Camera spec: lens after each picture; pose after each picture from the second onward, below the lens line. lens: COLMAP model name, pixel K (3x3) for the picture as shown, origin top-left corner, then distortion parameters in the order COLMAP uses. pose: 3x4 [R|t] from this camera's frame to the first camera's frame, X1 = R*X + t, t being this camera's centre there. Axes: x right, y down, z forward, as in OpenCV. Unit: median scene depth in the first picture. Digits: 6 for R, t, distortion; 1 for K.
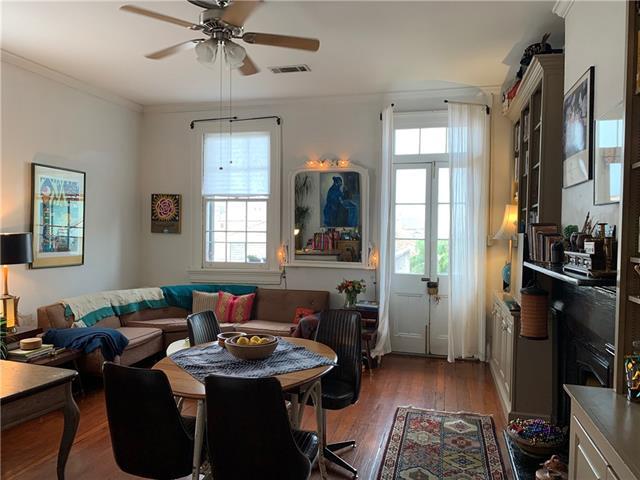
lens RADIAL K [[480.9, 0, 323.1], [0, 480.9, 233.6], [0, 0, 1]] dist [0.034249, -0.056342]
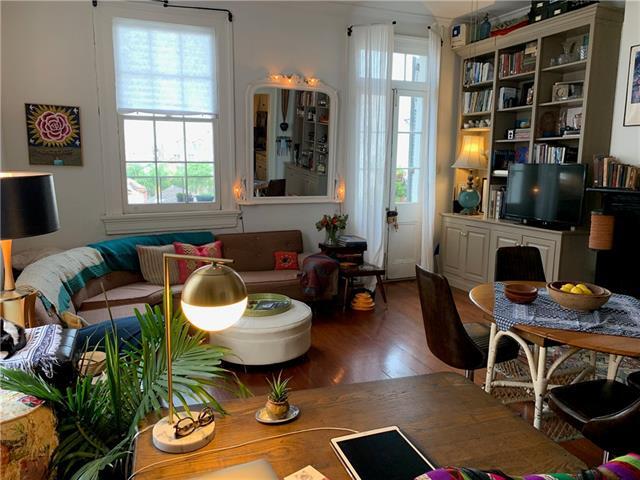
lens RADIAL K [[492.2, 0, 320.0], [0, 492.2, 240.0], [0, 0, 1]] dist [-0.003988, -0.005464]
pose [[0.790116, -0.103838, 0.604099, -0.512612], [0.004335, 0.986469, 0.163892, -0.010155], [-0.612943, -0.126875, 0.779874, 0.266979]]
